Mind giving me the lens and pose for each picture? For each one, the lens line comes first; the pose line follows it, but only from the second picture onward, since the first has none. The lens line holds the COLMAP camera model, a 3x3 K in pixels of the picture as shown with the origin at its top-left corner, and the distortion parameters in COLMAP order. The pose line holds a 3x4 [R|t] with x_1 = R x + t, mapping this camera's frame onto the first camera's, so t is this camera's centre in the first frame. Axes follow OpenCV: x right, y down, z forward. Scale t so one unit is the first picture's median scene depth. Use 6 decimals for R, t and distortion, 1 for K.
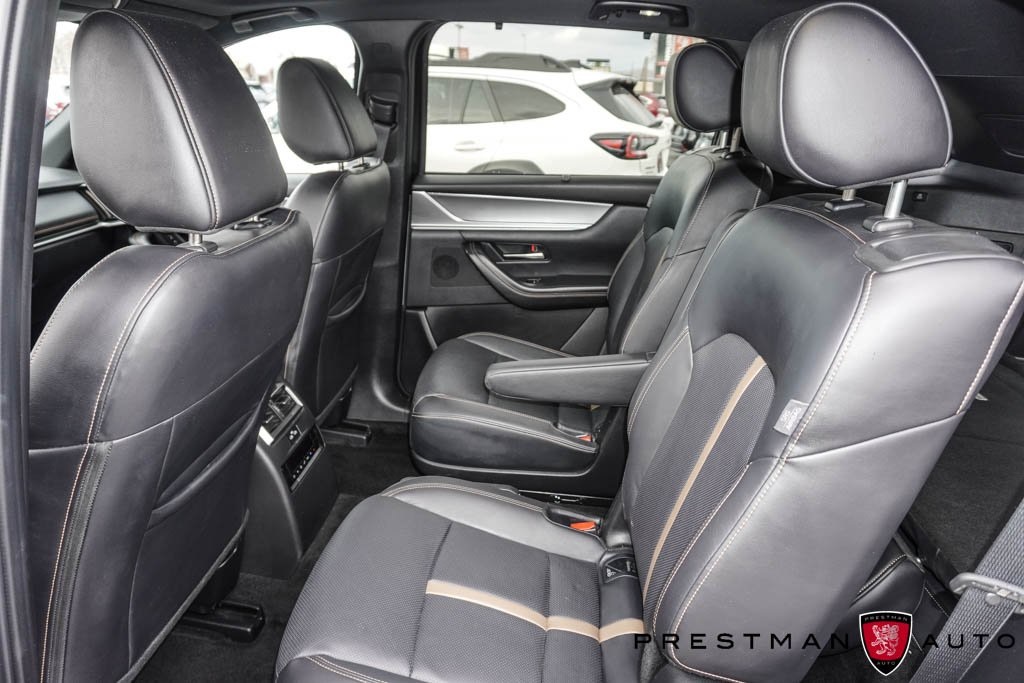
lens RADIAL K [[684.7, 0, 508.8], [0, 684.7, 339.0], [0, 0, 1]] dist [-0.024212, 0.003869]
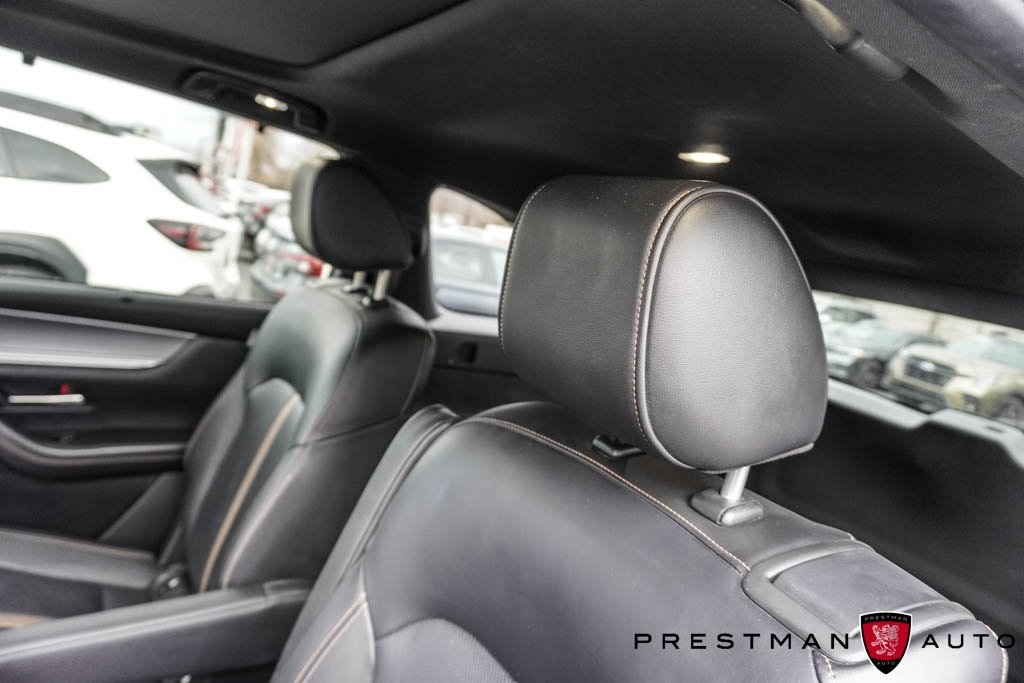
lens RADIAL K [[684.7, 0, 510.2], [0, 684.7, 347.5], [0, 0, 1]] dist [-0.024212, 0.003869]
pose [[0.803551, 0.052995, 0.592871, -0.009487], [0.016904, 0.993595, -0.111726, -0.090017], [-0.594995, 0.099799, 0.797509, 0.201645]]
